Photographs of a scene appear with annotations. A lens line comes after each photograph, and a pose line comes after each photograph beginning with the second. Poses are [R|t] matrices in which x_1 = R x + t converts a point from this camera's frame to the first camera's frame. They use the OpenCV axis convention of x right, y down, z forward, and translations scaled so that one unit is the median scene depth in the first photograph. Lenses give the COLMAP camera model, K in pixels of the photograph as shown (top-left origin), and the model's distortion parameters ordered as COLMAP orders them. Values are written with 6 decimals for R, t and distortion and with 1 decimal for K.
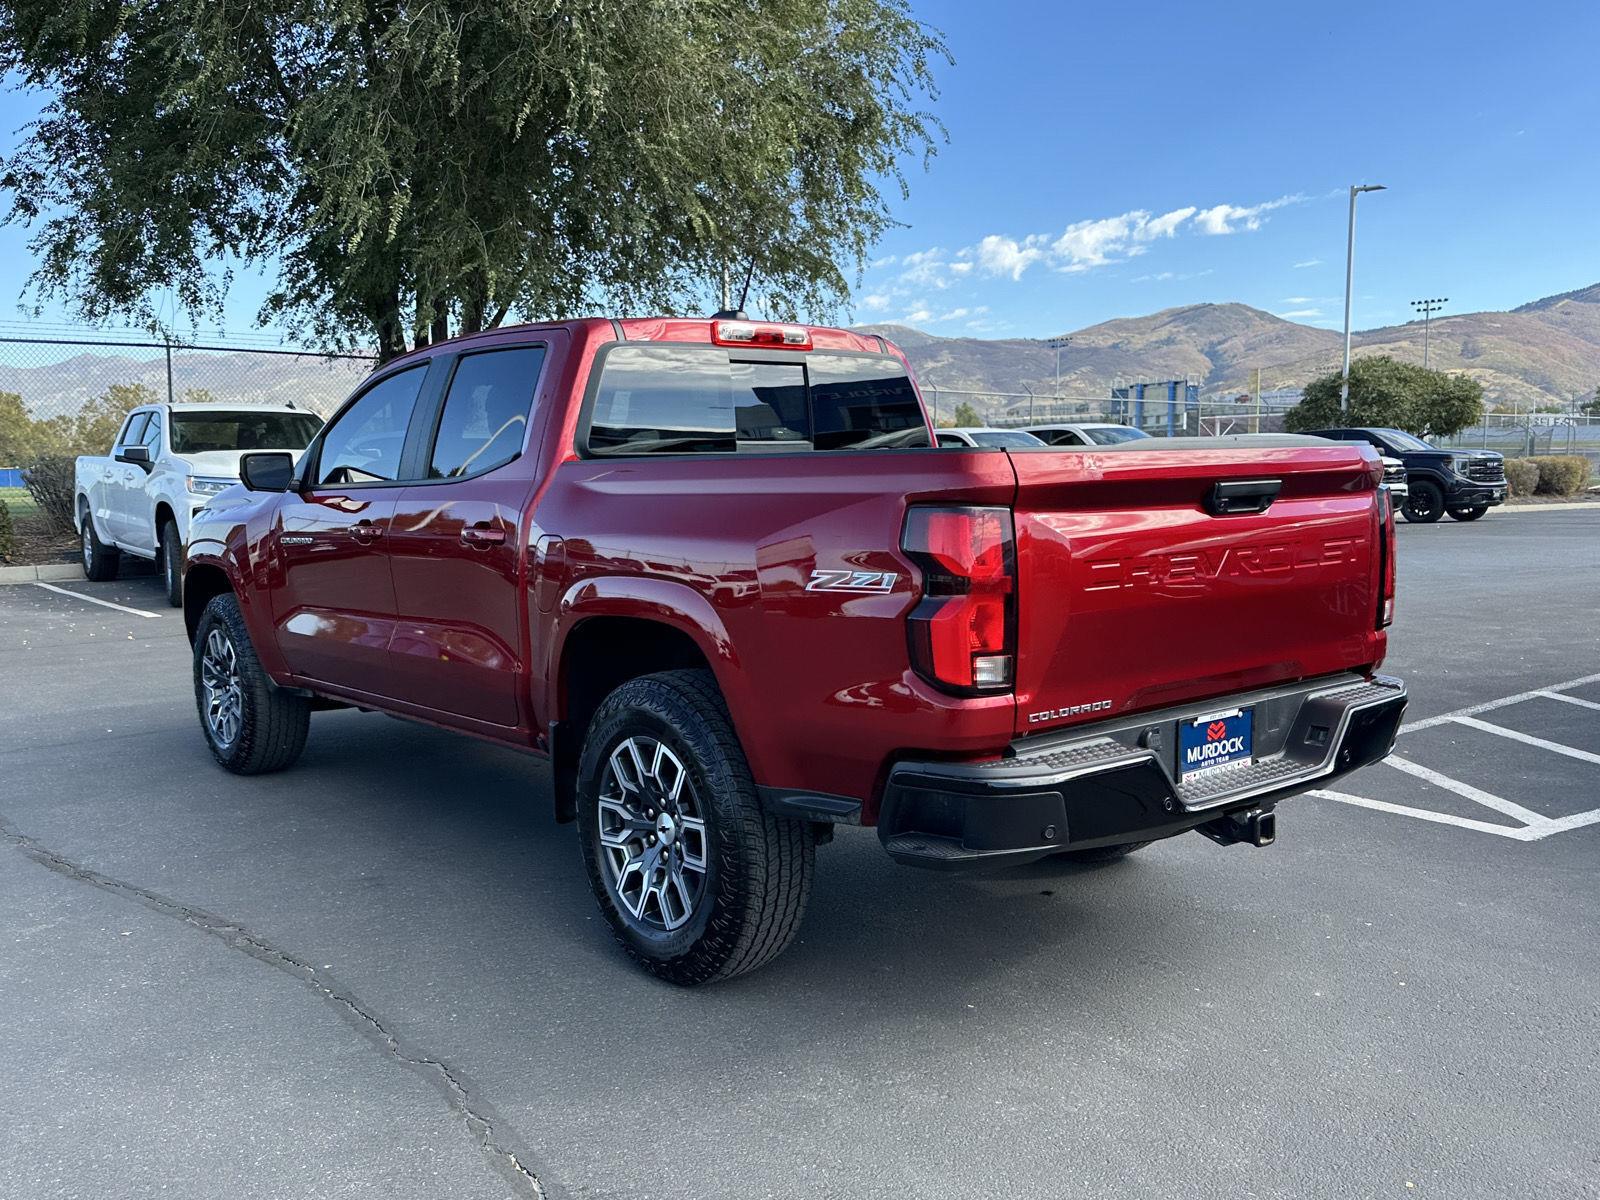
lens RADIAL K [[1394.2, 0, 806.6], [0, 1394.2, 602.8], [0, 0, 1]] dist [0.164544, -0.331640]
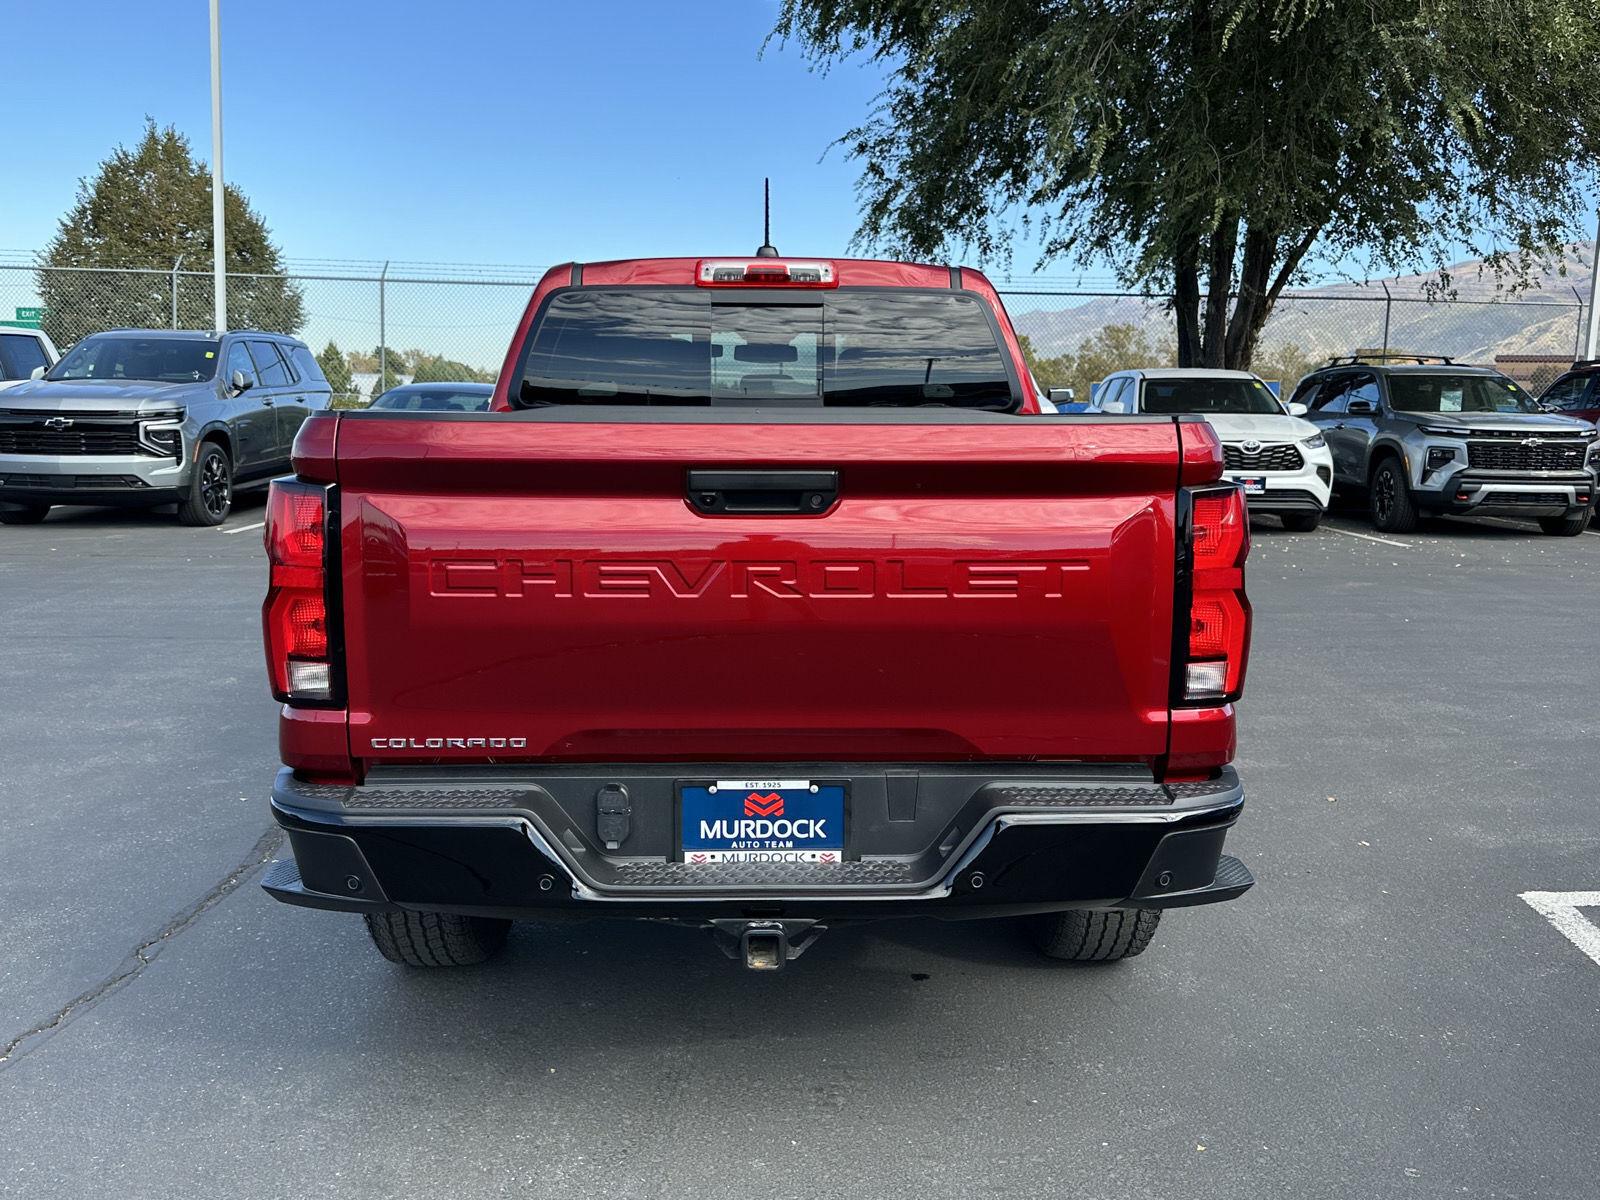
lens RADIAL K [[1395.2, 0, 803.6], [0, 1395.2, 596.2], [0, 0, 1]] dist [0.153184, -0.298316]
pose [[0.782447, 0.105186, -0.613769, 0.674993], [-0.080660, 0.994447, 0.067597, -0.062916], [0.617471, -0.003384, 0.786587, 0.393077]]
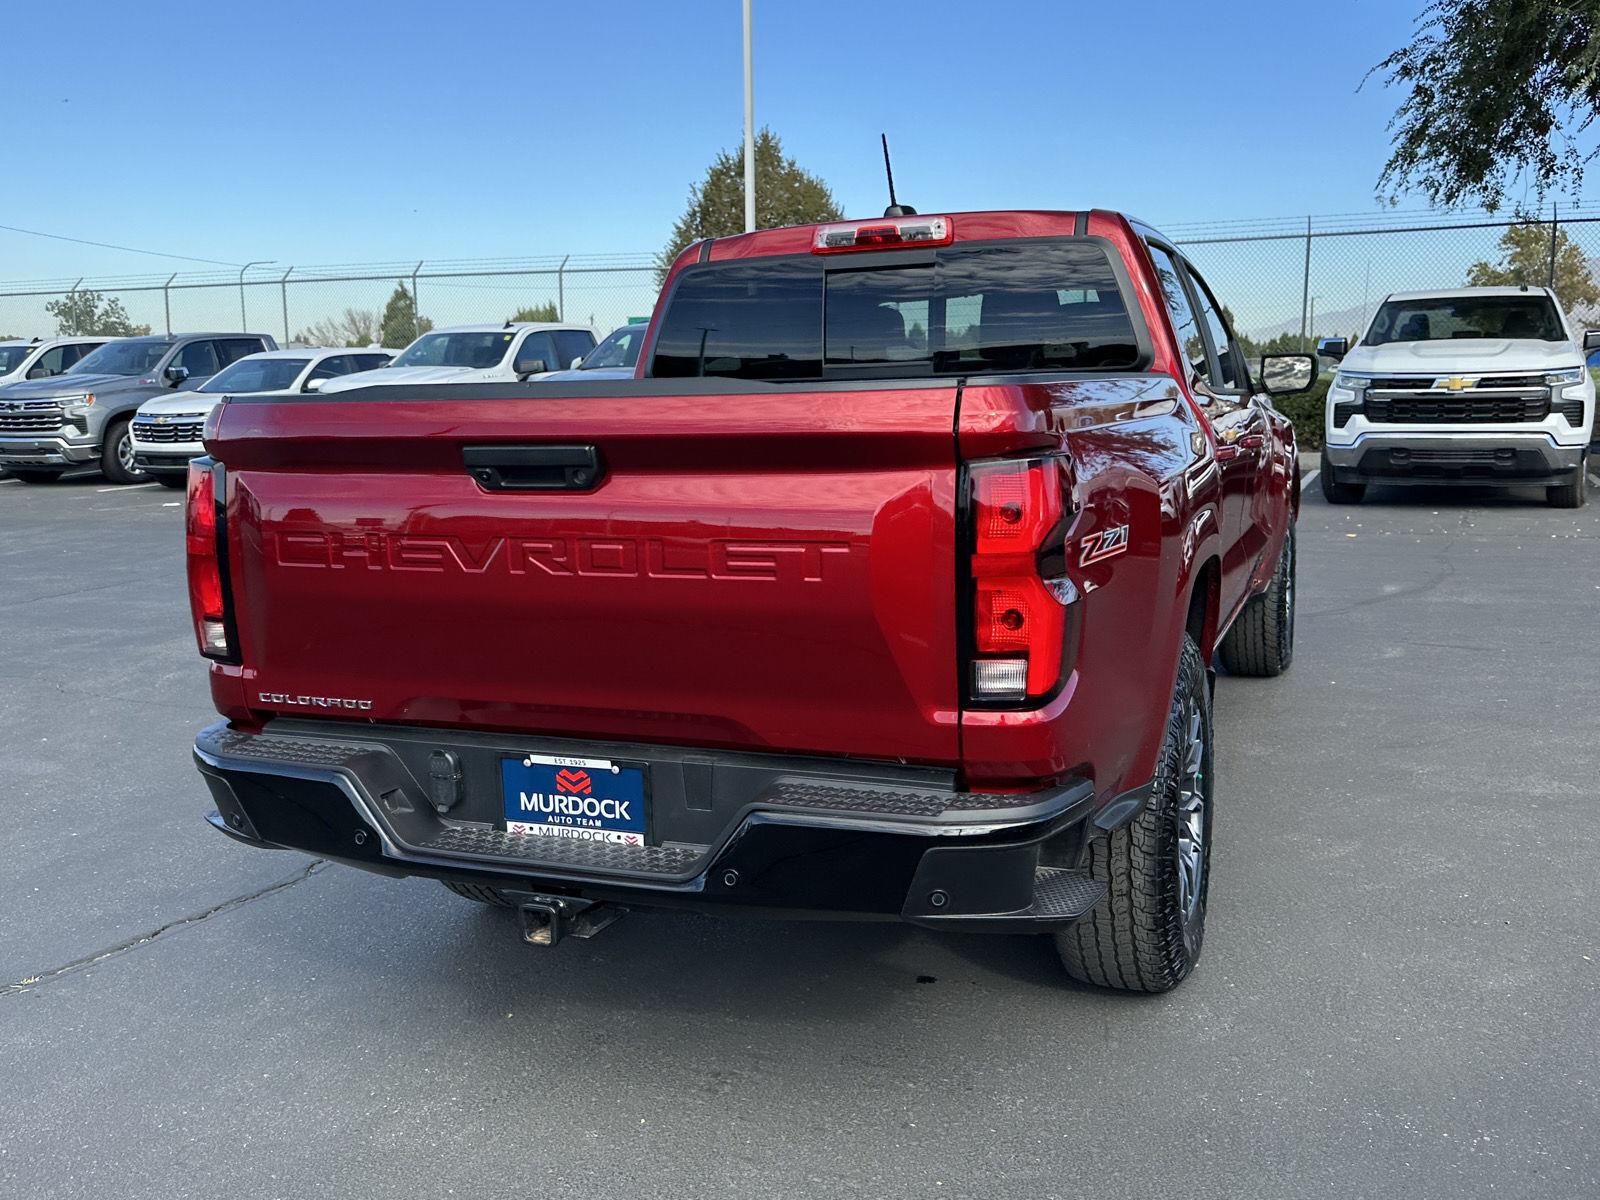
lens RADIAL K [[1393.8, 0, 806.5], [0, 1393.8, 608.0], [0, 0, 1]] dist [0.172835, -0.358652]
pose [[0.470960, 0.145213, -0.870121, 0.881554], [-0.067286, 0.989398, 0.128700, -0.092498], [0.879585, -0.002066, 0.475738, 0.684964]]
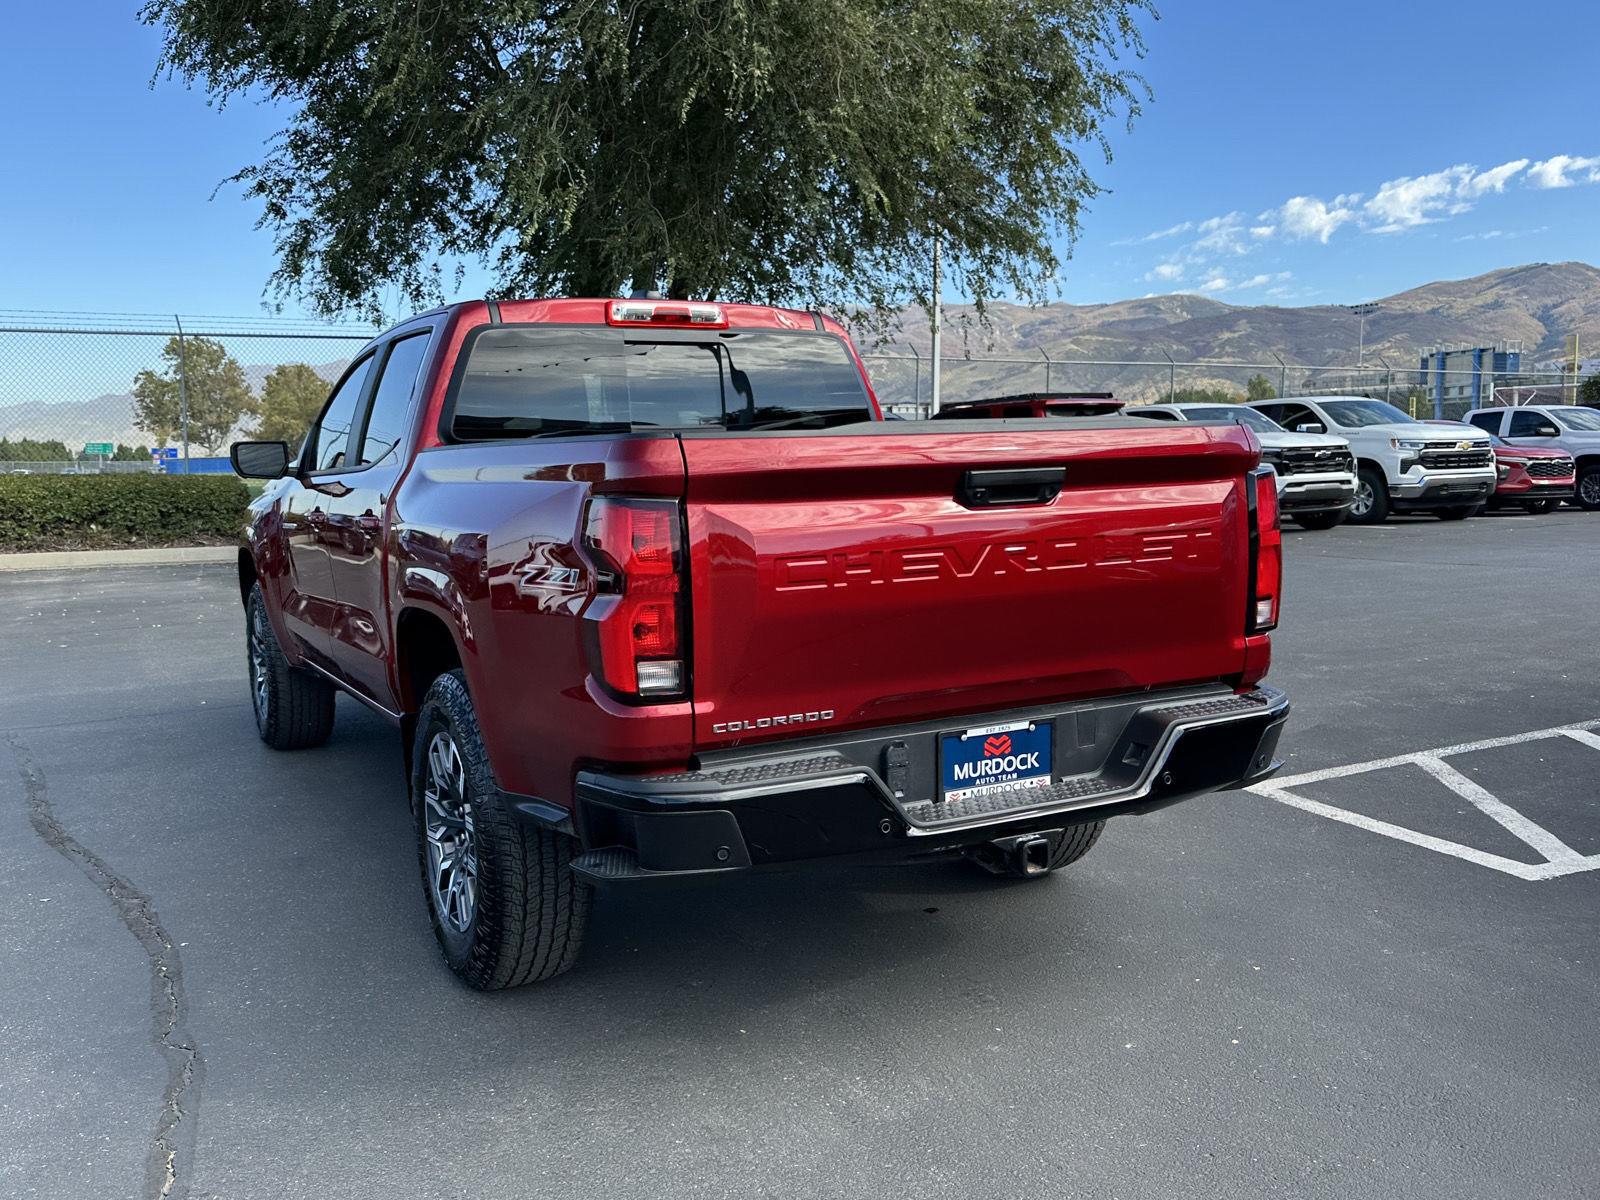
lens RADIAL K [[1393.8, 0, 806.5], [0, 1393.8, 608.0], [0, 0, 1]] dist [0.172835, -0.358652]
pose [[0.980280, 0.014527, -0.197080, 0.312676], [-0.011080, 0.999766, 0.018582, -0.011310], [0.197304, -0.016032, 0.980211, 0.090033]]
